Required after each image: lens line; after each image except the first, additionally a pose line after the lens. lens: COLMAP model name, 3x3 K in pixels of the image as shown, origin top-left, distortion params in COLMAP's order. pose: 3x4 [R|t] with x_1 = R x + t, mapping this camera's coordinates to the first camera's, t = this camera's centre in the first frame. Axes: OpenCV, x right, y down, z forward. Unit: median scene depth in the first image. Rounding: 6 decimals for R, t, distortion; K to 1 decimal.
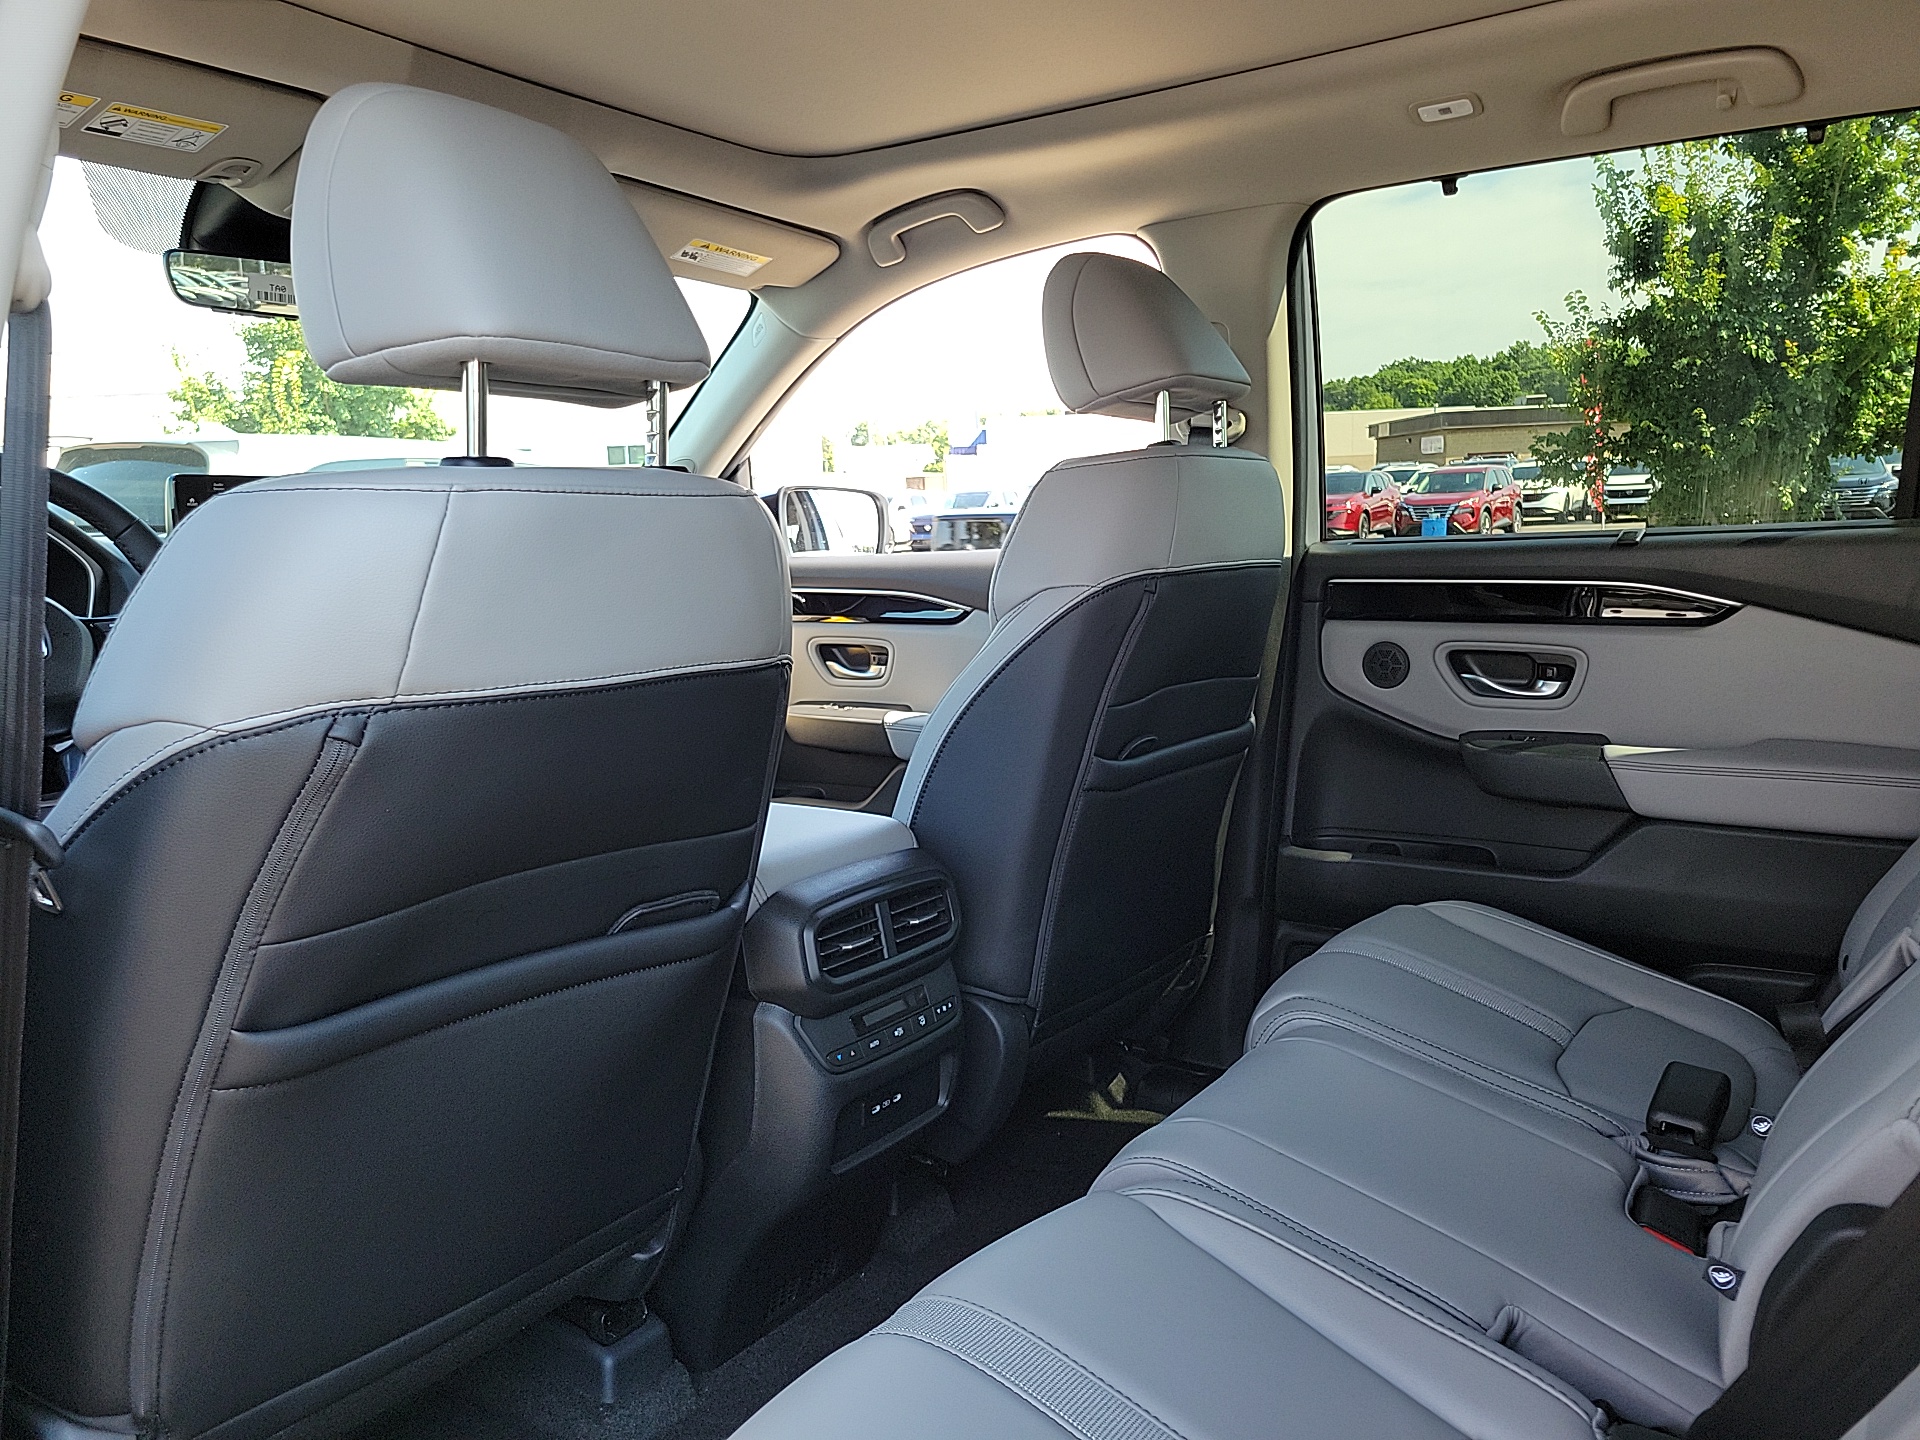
lens RADIAL K [[1461.7, 0, 946.9], [0, 1461.7, 728.5], [0, 0, 1]] dist [0.040530, -0.033679]
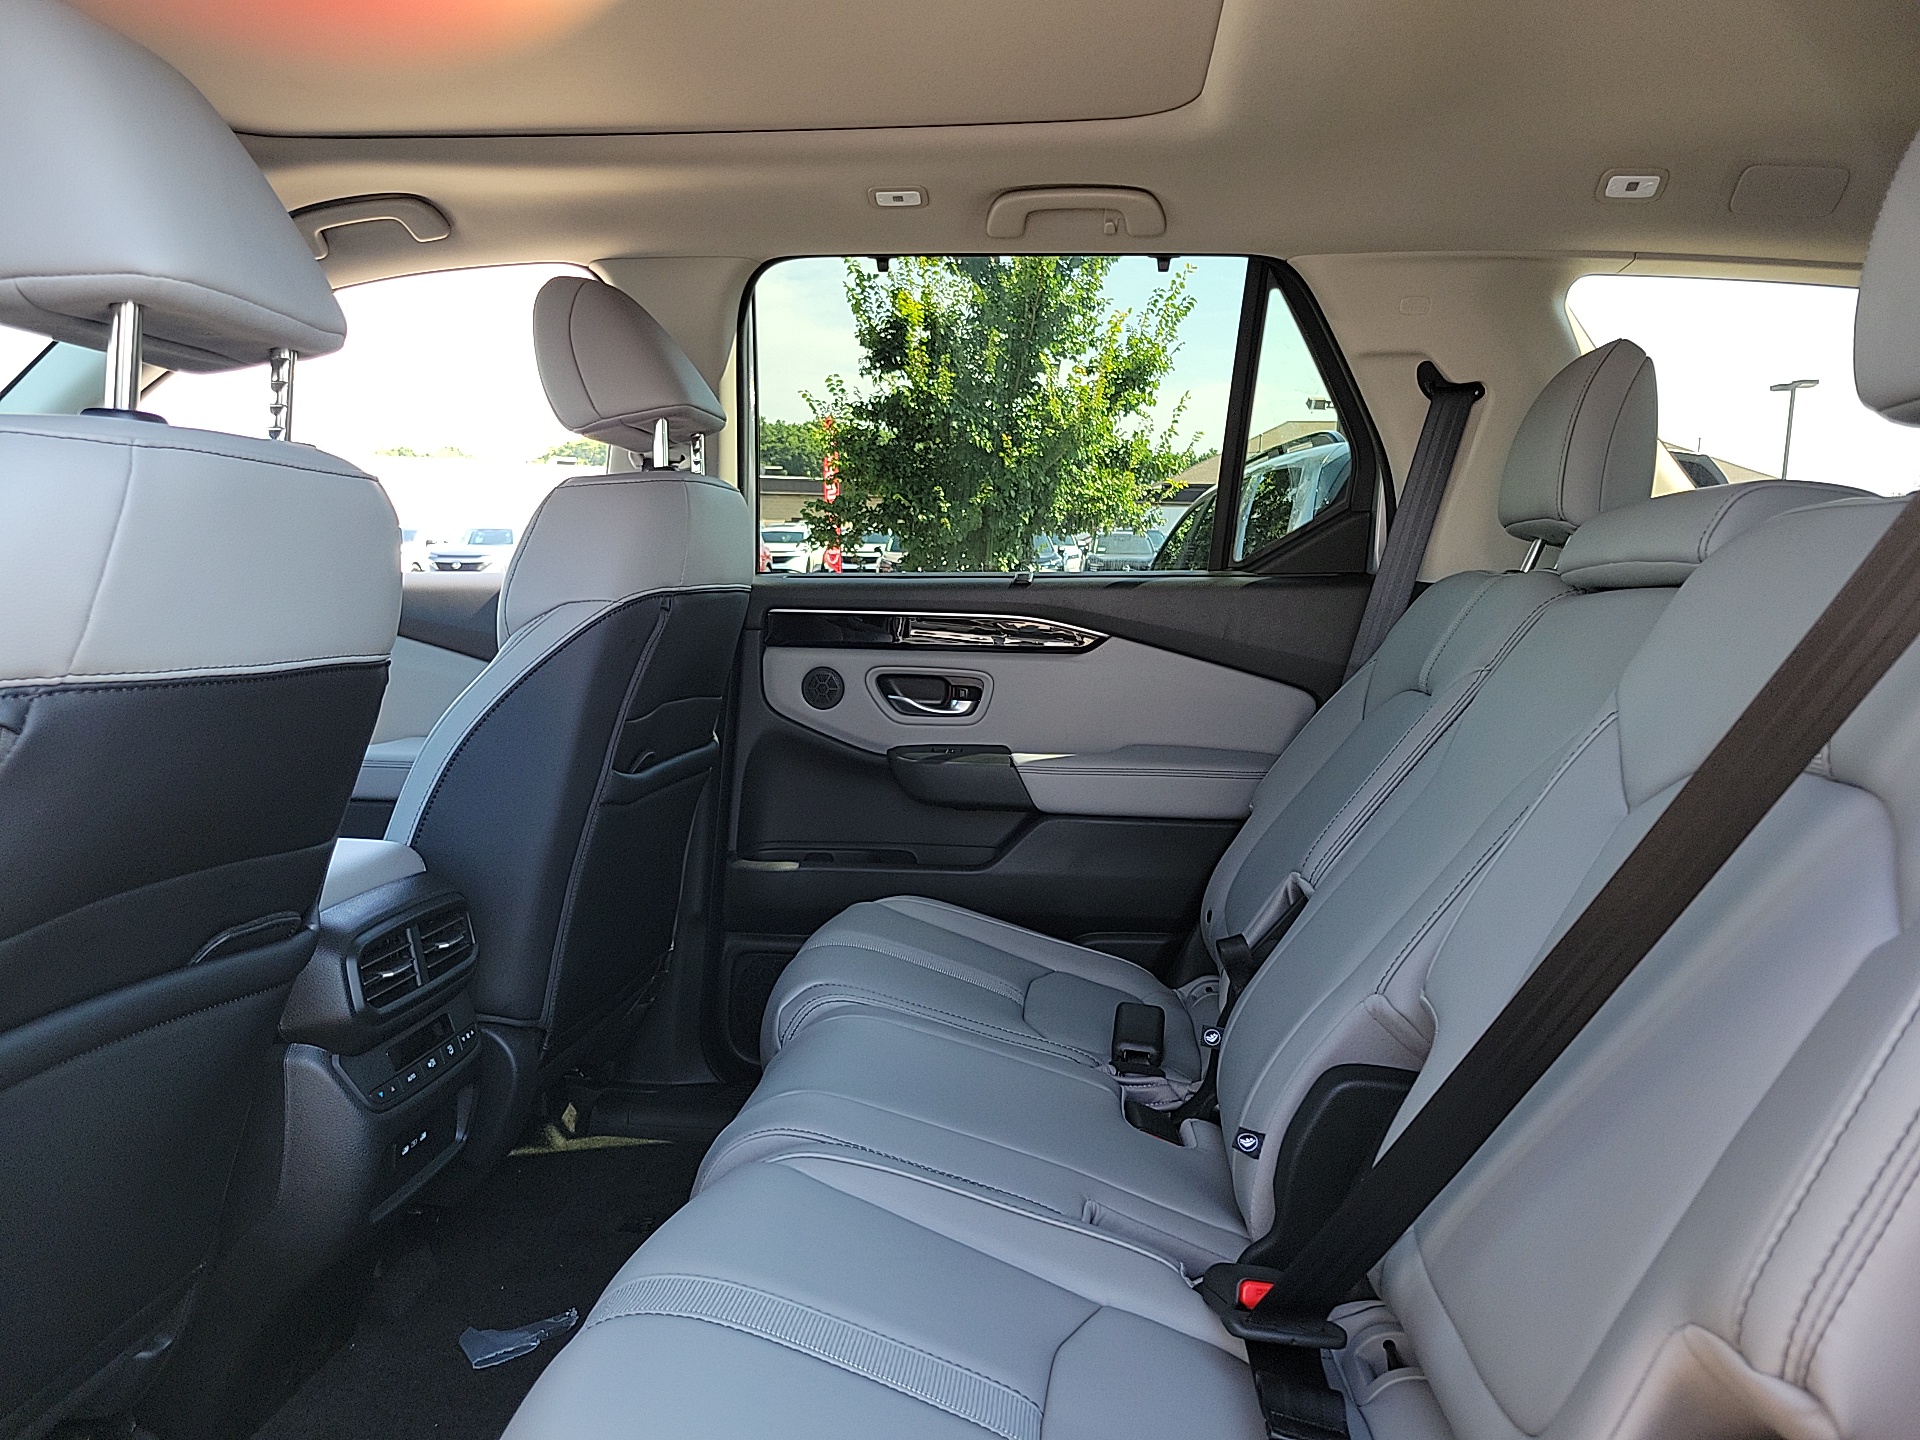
lens RADIAL K [[1461.7, 0, 942.4], [0, 1461.7, 718.0], [0, 0, 1]] dist [0.040530, -0.033679]
pose [[0.880659, -0.009072, 0.473664, -0.171943], [0.029328, 0.998943, -0.035395, 0.025058], [-0.472842, 0.045062, 0.879994, -0.001852]]
